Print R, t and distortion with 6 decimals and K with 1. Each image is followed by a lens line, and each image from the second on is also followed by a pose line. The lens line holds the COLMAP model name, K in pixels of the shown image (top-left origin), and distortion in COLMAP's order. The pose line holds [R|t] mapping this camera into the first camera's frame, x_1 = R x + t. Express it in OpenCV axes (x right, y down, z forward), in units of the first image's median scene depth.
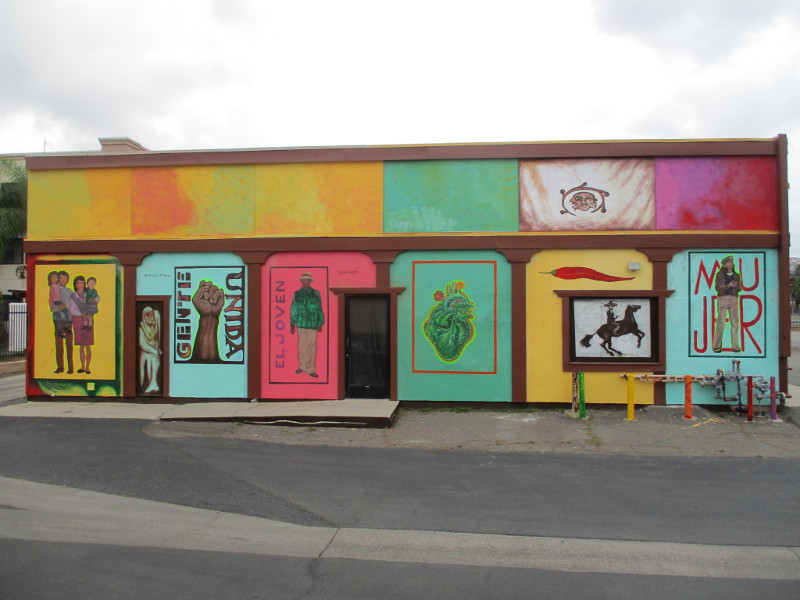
lens RADIAL K [[667.4, 0, 400.0], [0, 667.4, 300.0], [0, 0, 1]] dist [-0.031924, 0.000133]
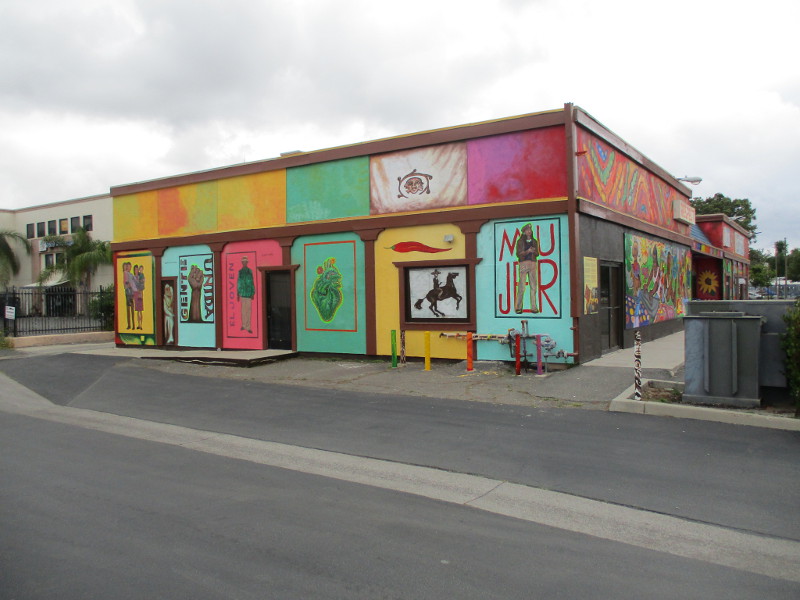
lens RADIAL K [[667.4, 0, 400.0], [0, 667.4, 300.0], [0, 0, 1]] dist [-0.031924, 0.000133]
pose [[0.882111, -0.011830, -0.470893, 0.794396], [0.023366, 0.999553, 0.018658, 0.030766], [0.470462, -0.027461, 0.881993, -0.053006]]
